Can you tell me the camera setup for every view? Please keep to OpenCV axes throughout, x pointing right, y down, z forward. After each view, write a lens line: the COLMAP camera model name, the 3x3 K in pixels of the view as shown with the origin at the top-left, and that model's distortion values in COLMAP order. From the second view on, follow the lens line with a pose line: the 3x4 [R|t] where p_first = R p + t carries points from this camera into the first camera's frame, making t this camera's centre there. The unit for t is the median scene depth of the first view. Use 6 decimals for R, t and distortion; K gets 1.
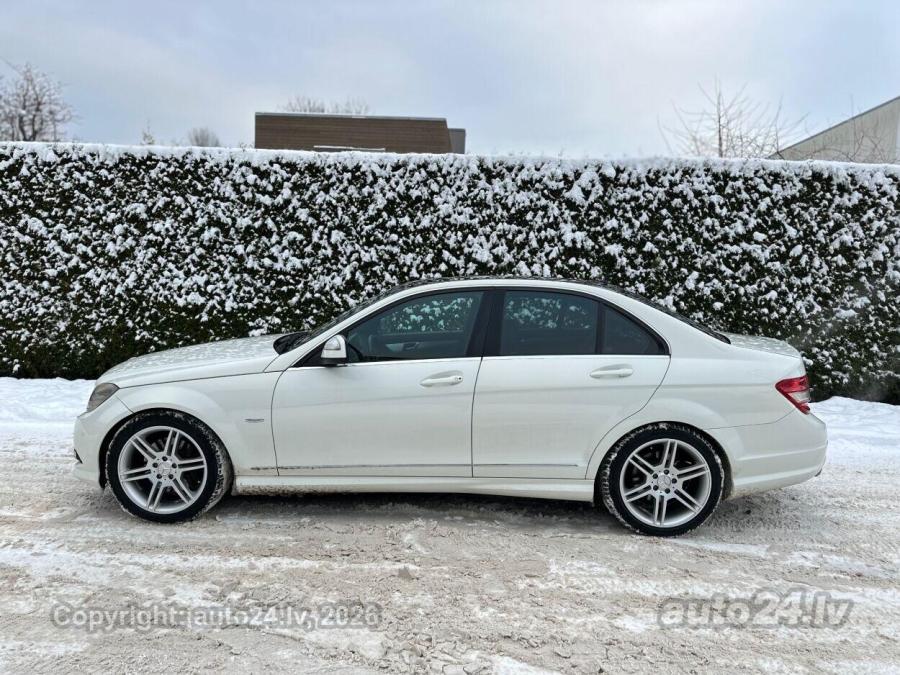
lens RADIAL K [[627.4, 0, 450.5], [0, 627.4, 337.9], [0, 0, 1]] dist [0.083649, -0.112466]
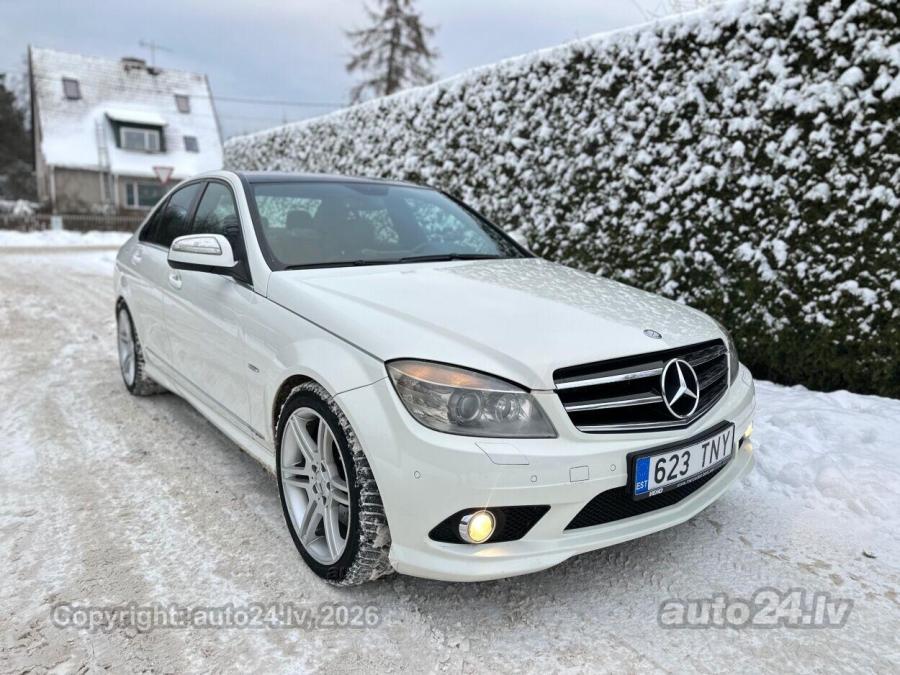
lens RADIAL K [[627.4, 0, 458.3], [0, 627.4, 347.9], [0, 0, 1]] dist [0.083649, -0.112466]
pose [[0.629168, 0.131981, -0.765982, 1.127039], [-0.072119, 0.991140, 0.111538, 0.033253], [0.773916, -0.014934, 0.633112, 0.358455]]
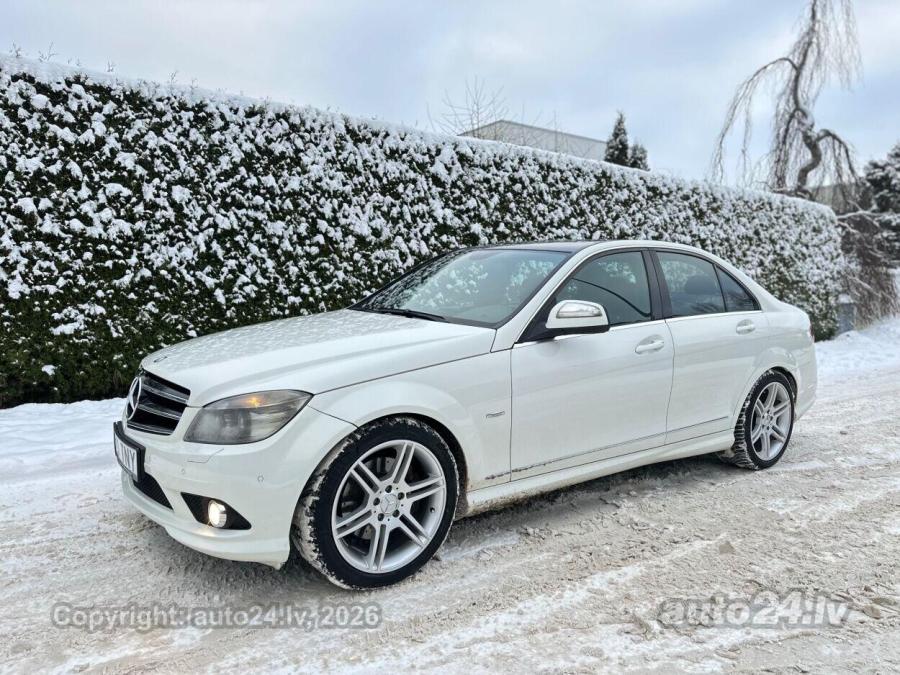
lens RADIAL K [[627.4, 0, 448.3], [0, 627.4, 342.0], [0, 0, 1]] dist [0.083649, -0.112466]
pose [[0.801070, -0.066861, 0.594824, -0.392441], [0.057272, 0.997744, 0.035021, 0.006069], [-0.595824, 0.006013, 0.803092, 0.206445]]
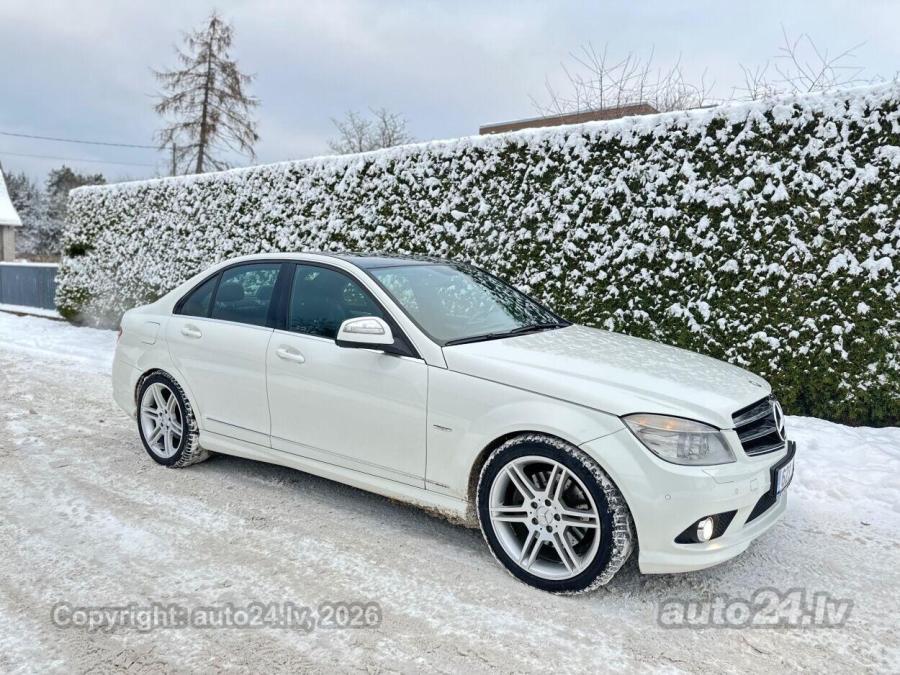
lens RADIAL K [[627.4, 0, 452.0], [0, 627.4, 340.0], [0, 0, 1]] dist [0.083649, -0.112466]
pose [[0.827676, 0.045055, -0.559395, 1.031388], [-0.041749, 0.998953, 0.018686, 0.023862], [0.559652, 0.007888, 0.828690, 0.153251]]
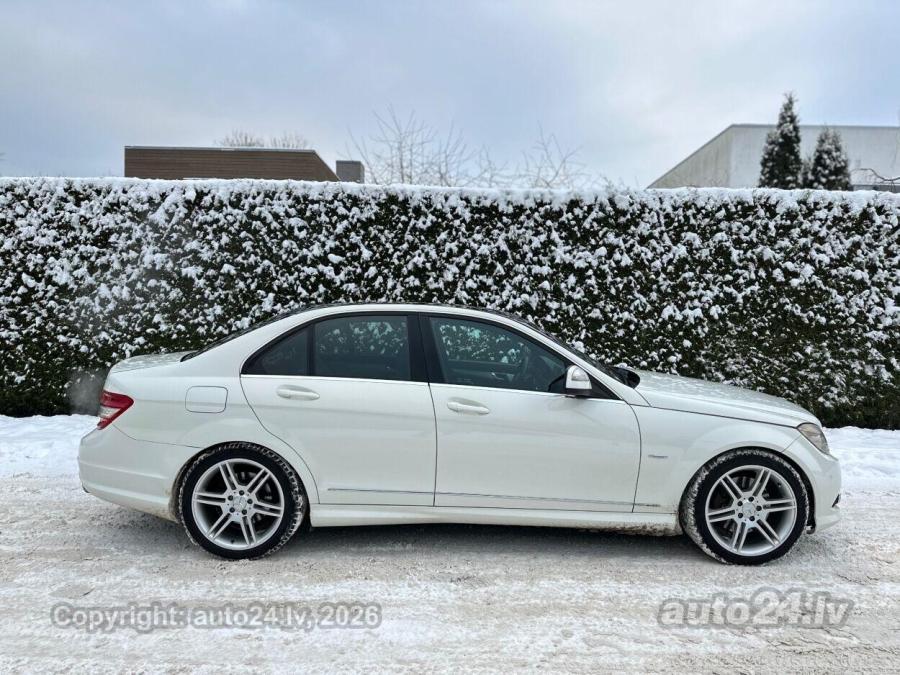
lens RADIAL K [[627.4, 0, 451.1], [0, 627.4, 344.1], [0, 0, 1]] dist [0.083649, -0.112466]
pose [[0.999653, -0.012457, 0.023229, 0.632286], [0.013384, 0.999102, -0.040191, 0.019711], [-0.022707, 0.040488, 0.998922, -0.002487]]
